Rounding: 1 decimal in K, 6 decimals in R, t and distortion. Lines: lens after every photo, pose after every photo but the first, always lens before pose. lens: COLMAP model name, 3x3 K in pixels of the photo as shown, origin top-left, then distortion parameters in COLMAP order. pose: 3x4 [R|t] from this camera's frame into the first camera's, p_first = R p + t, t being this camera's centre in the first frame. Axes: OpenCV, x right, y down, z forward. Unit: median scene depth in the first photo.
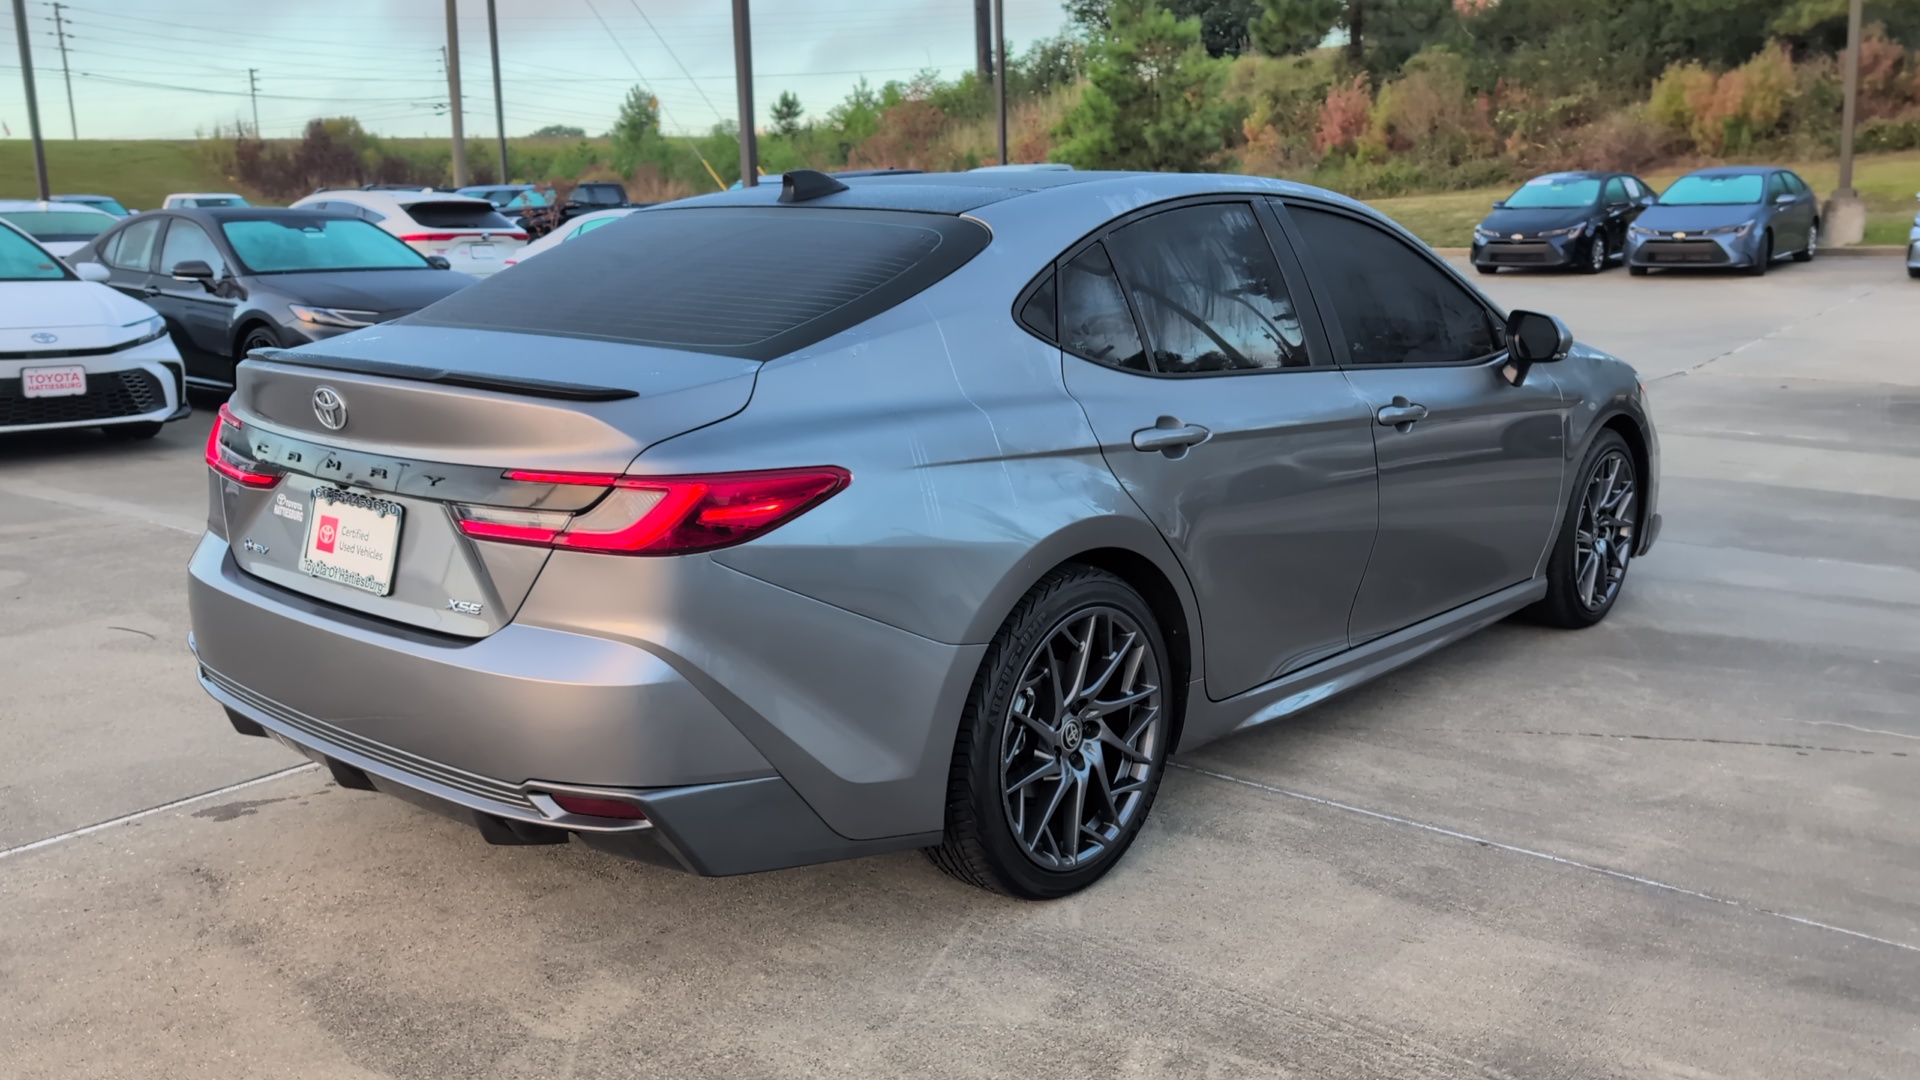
lens RADIAL K [[1609.9, 0, 973.6], [0, 1609.9, 545.9], [0, 0, 1]] dist [0.047665, -0.074167]
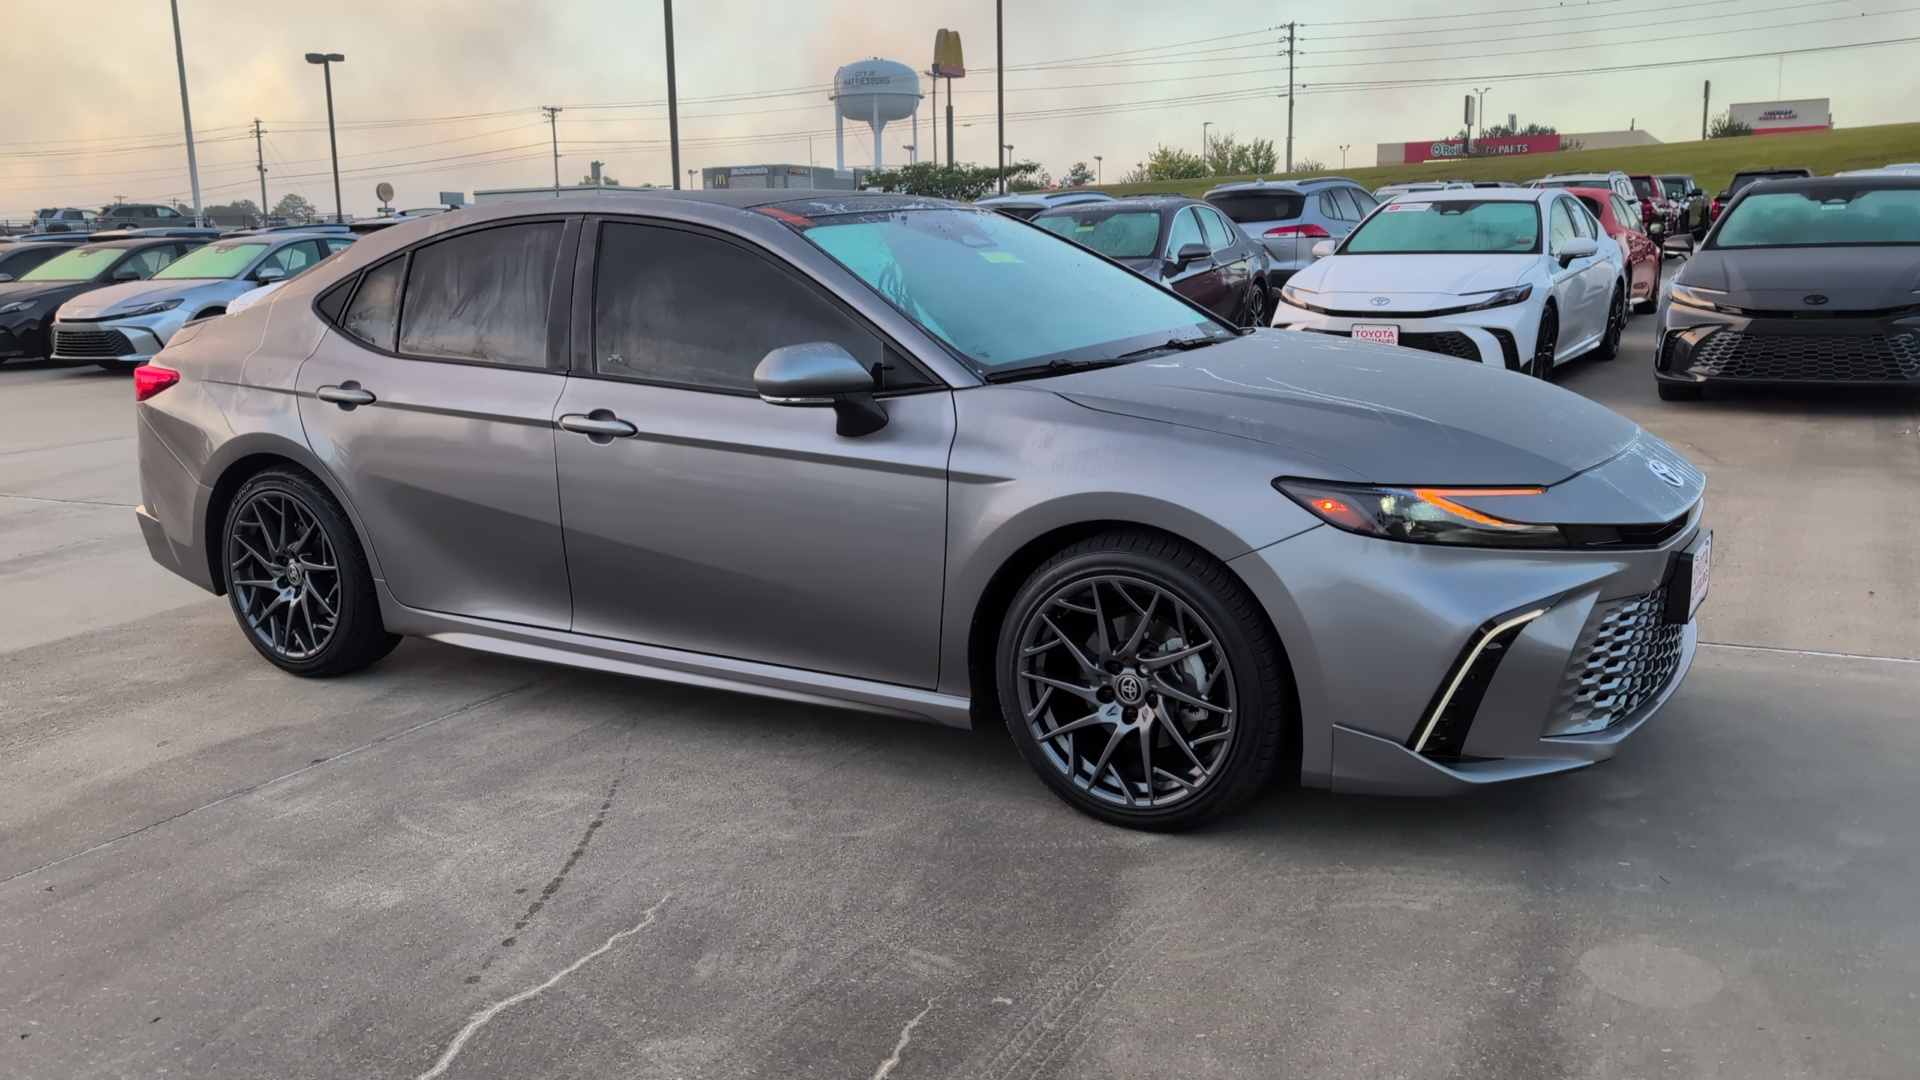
lens RADIAL K [[1609.9, 0, 962.0], [0, 1609.9, 530.2], [0, 0, 1]] dist [0.047665, -0.074167]
pose [[0.161970, 0.185651, -0.969175, 1.405488], [-0.166409, 0.973216, 0.158615, -0.233352], [0.972663, 0.135588, 0.188526, 1.115521]]
